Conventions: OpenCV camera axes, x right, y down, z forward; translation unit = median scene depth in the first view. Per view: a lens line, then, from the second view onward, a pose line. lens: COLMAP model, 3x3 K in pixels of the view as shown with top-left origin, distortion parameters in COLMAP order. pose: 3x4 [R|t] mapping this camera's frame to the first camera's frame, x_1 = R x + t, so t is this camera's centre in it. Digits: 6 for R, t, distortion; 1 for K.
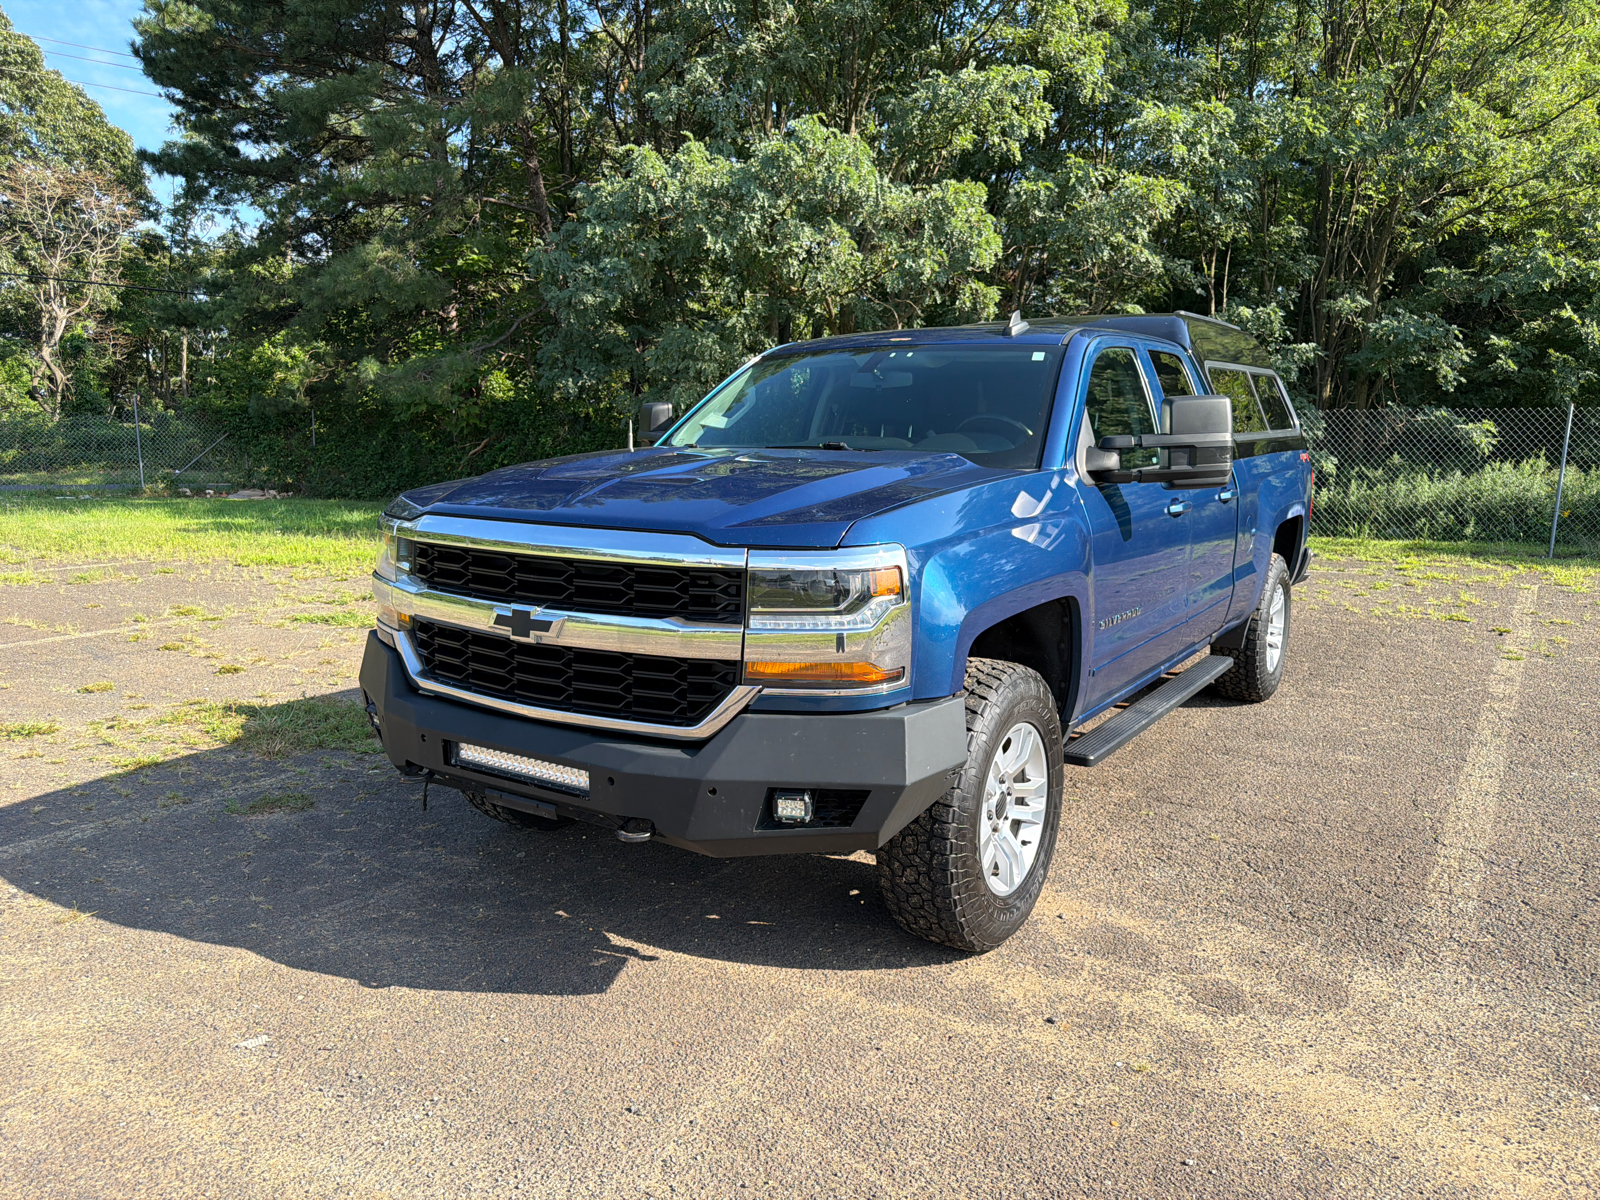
lens RADIAL K [[1140.8, 0, 797.8], [0, 1140.8, 598.7], [0, 0, 1]] dist [0.030720, -0.039673]
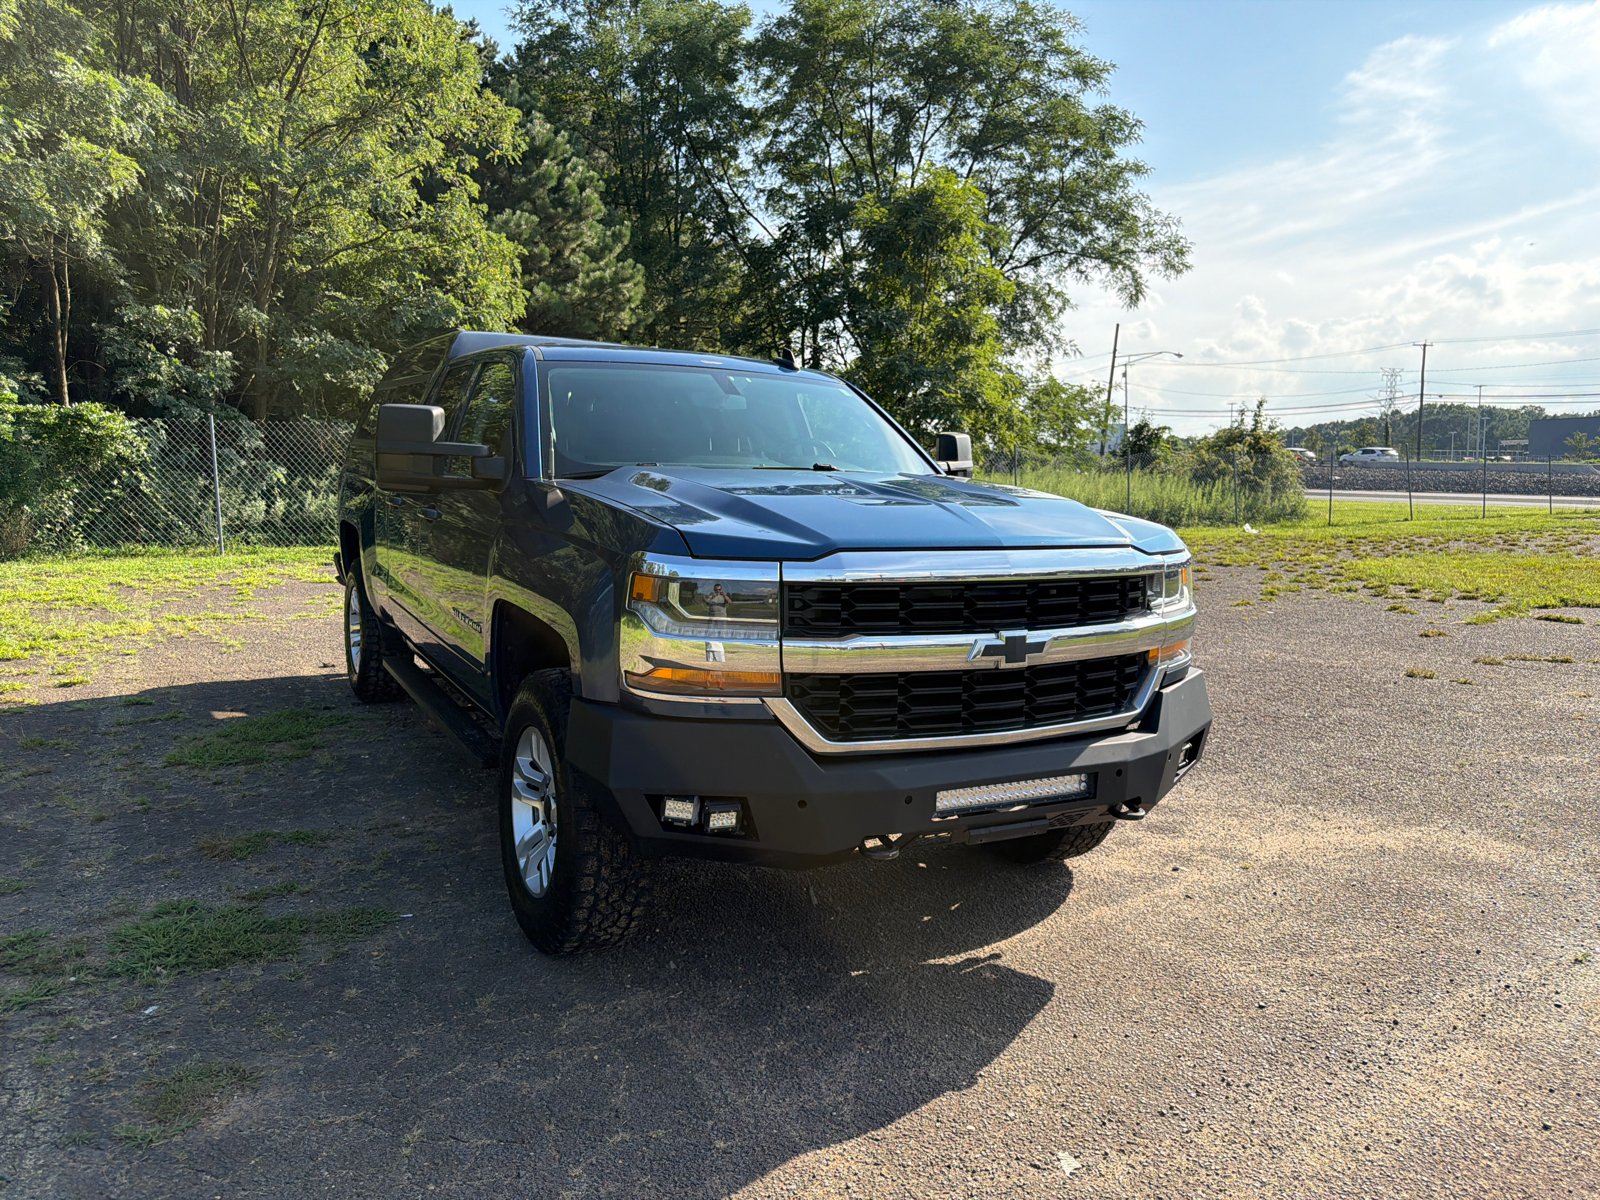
lens RADIAL K [[1140.8, 0, 798.5], [0, 1140.8, 603.7], [0, 0, 1]] dist [0.030720, -0.039673]
pose [[0.464740, -0.102937, 0.879444, -0.835146], [0.105044, 0.992615, 0.060673, -0.068475], [-0.879194, 0.064184, 0.472121, 0.482914]]
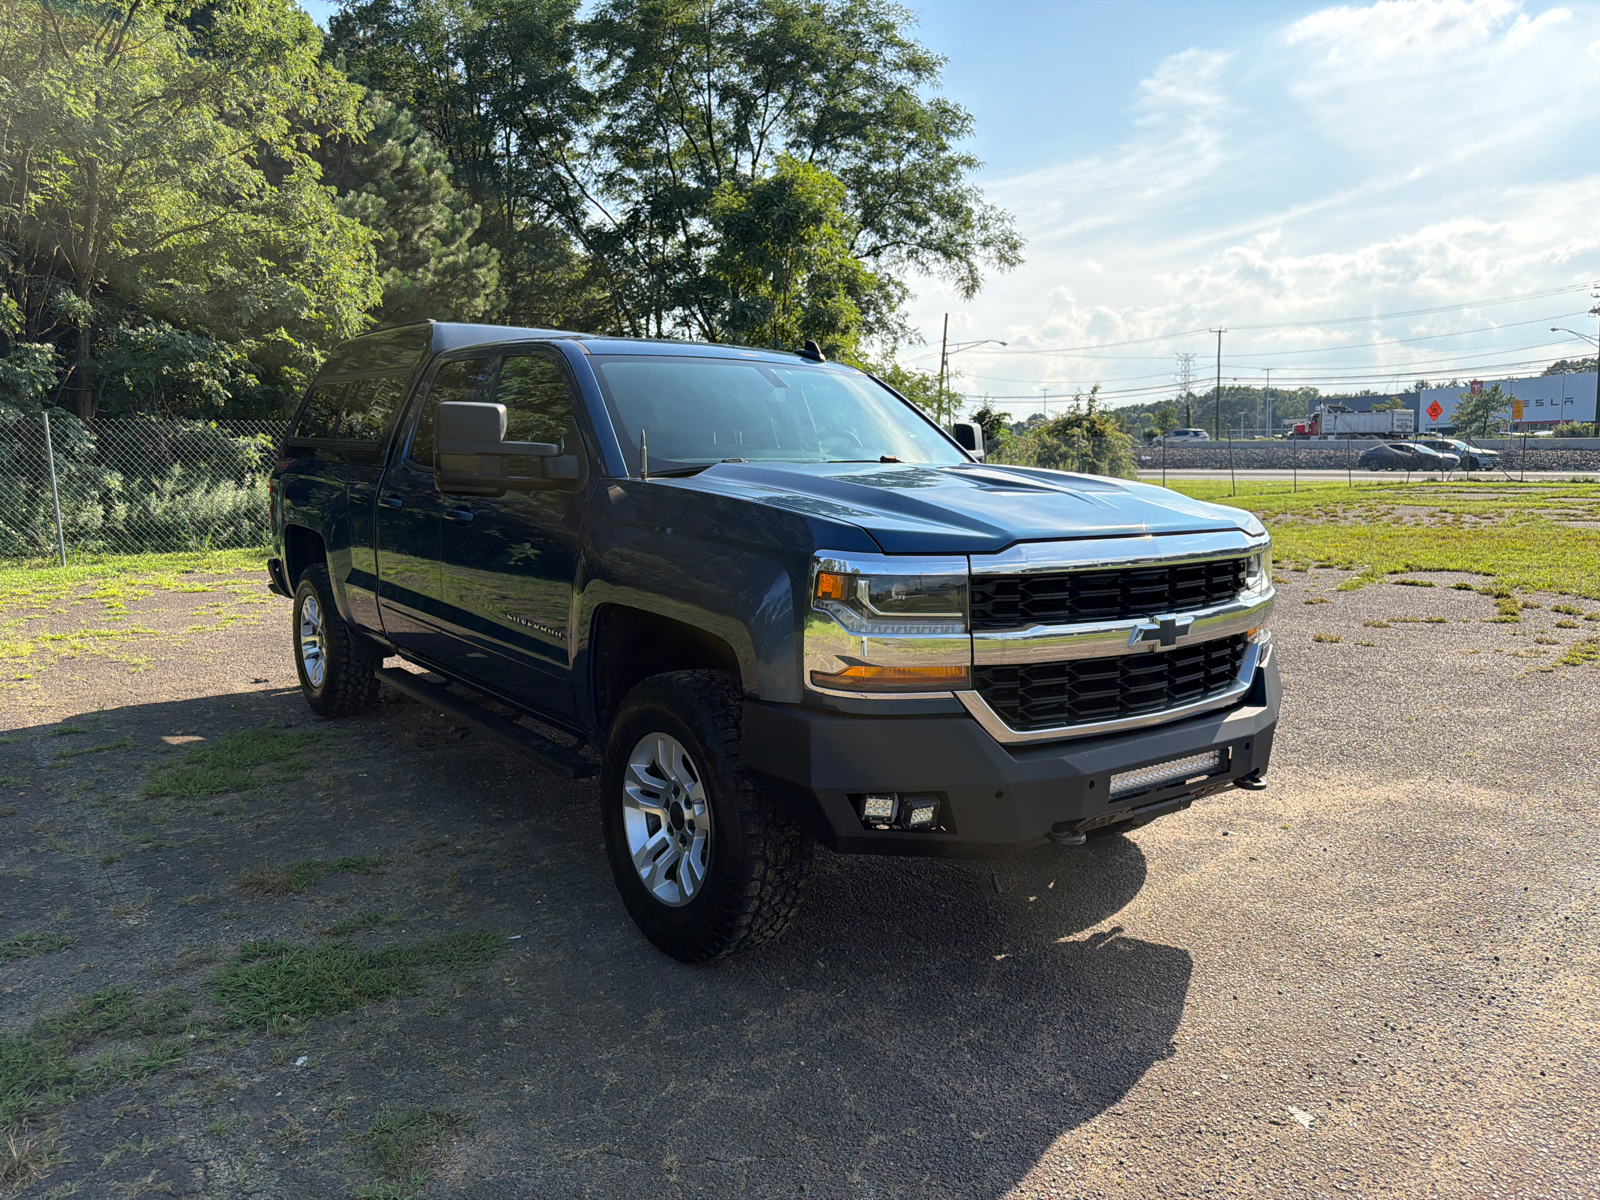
lens RADIAL K [[1140.8, 0, 804.9], [0, 1140.8, 602.9], [0, 0, 1]] dist [0.030720, -0.039673]
pose [[0.319830, -0.126457, 0.938998, -0.913125], [0.131252, 0.987411, 0.088271, -0.096736], [-0.938340, 0.095014, 0.332402, 0.668417]]
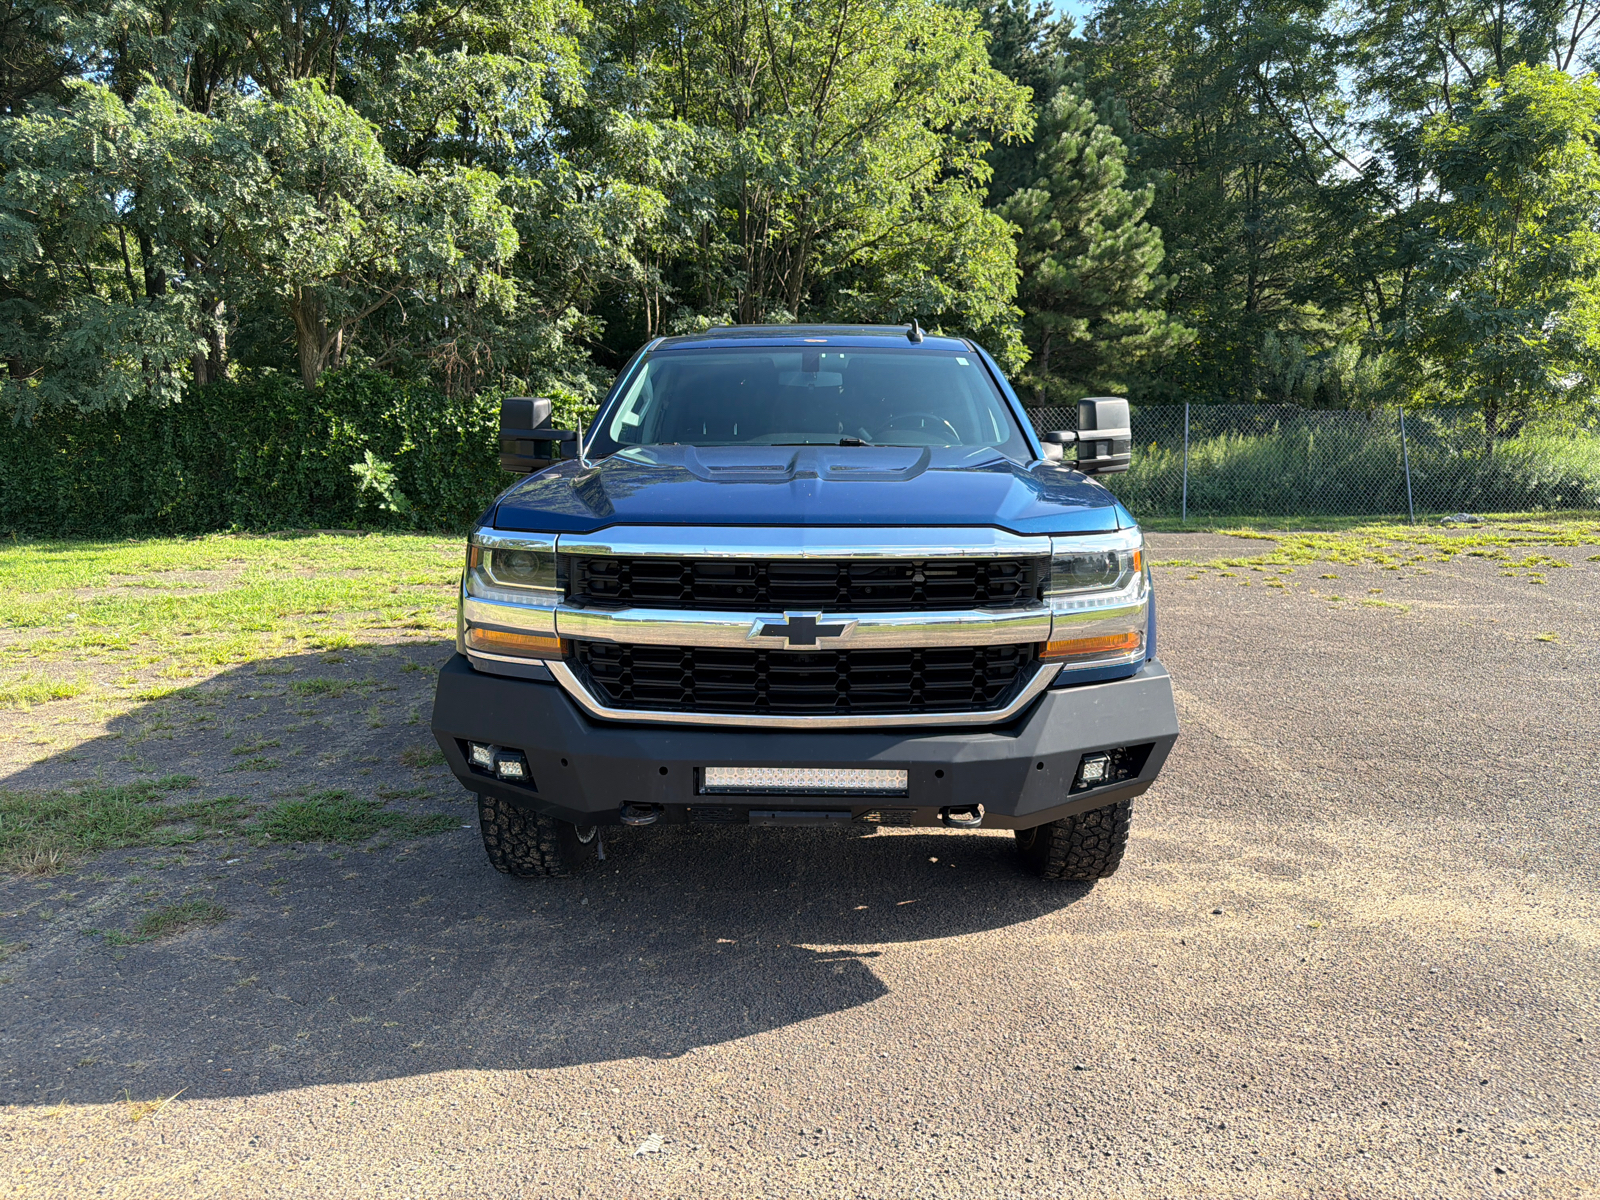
lens RADIAL K [[1140.8, 0, 798.8], [0, 1140.8, 610.4], [0, 0, 1]] dist [0.030720, -0.039673]
pose [[0.844247, -0.090035, 0.528337, -0.518284], [0.084388, 0.995823, 0.034854, -0.020212], [-0.529269, 0.015160, 0.848319, 0.135007]]
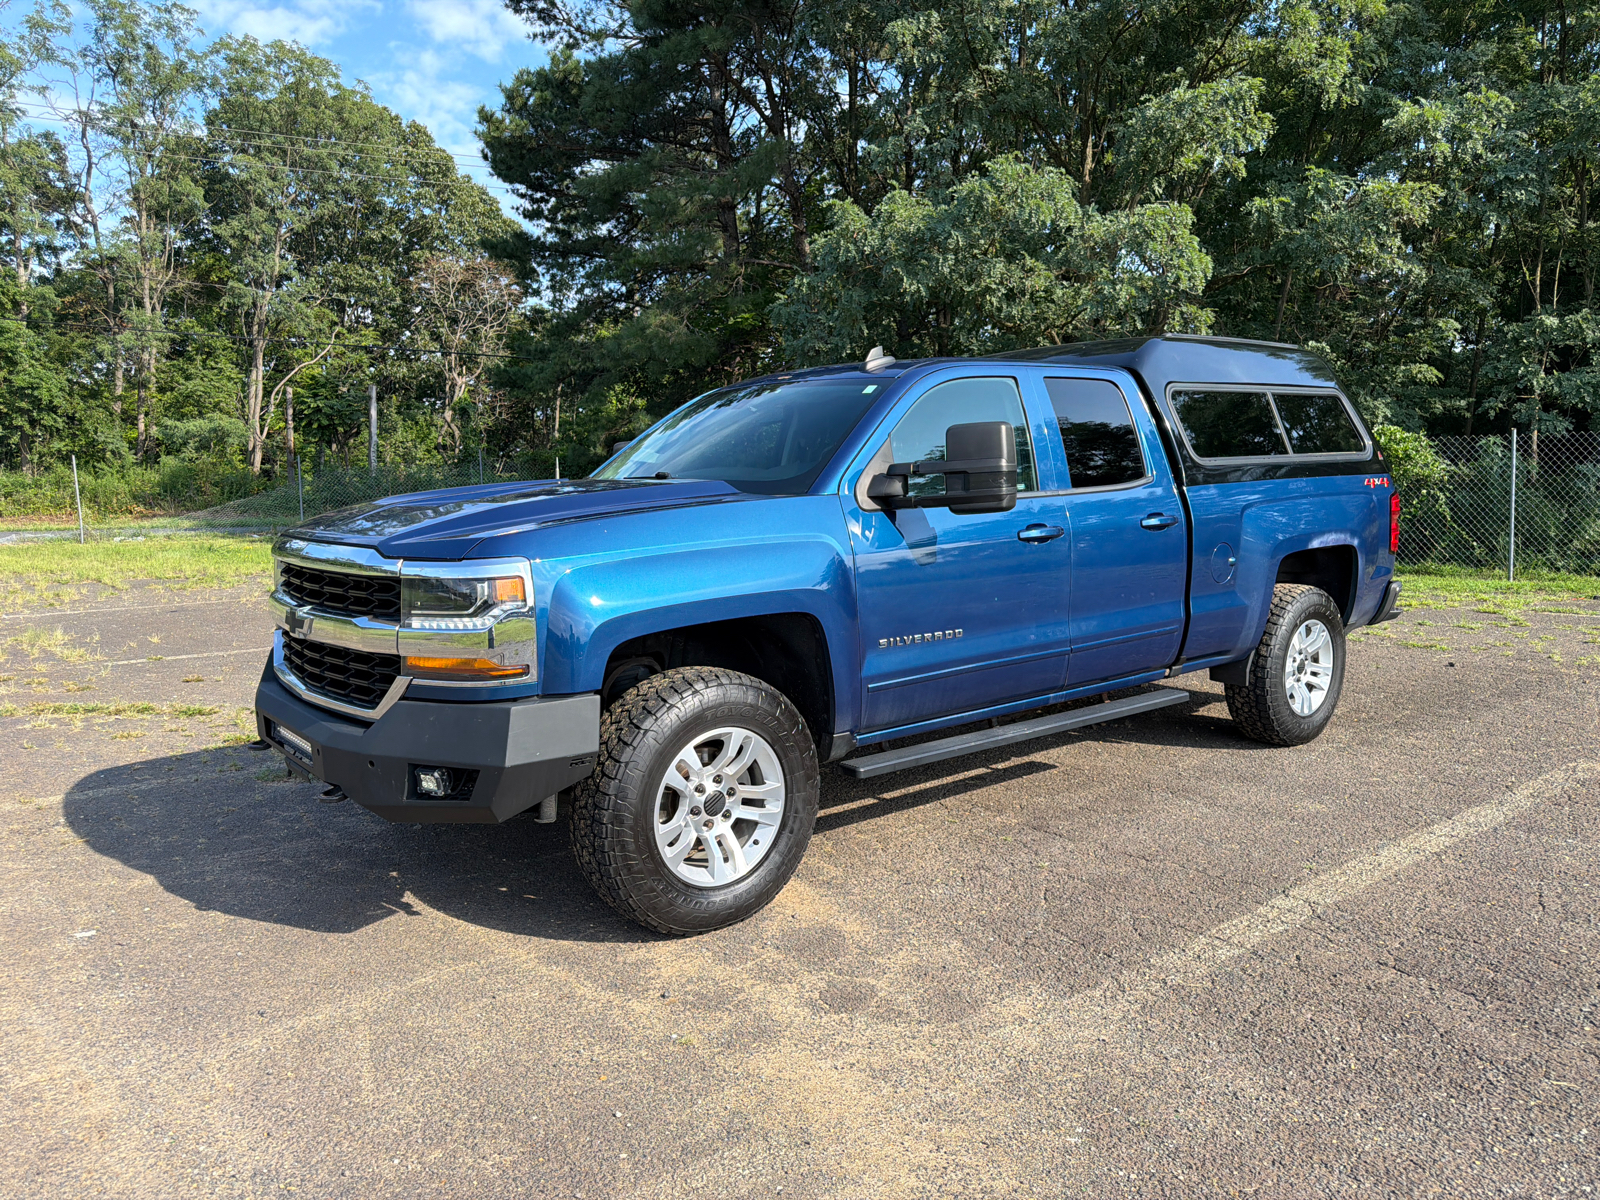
lens RADIAL K [[1140.8, 0, 793.2], [0, 1140.8, 595.8], [0, 0, 1]] dist [0.030720, -0.039673]
pose [[0.950921, 0.014602, -0.309089, 0.453241], [-0.025959, 0.999129, -0.032660, 0.013701], [0.308343, 0.039081, 0.950472, -0.008280]]
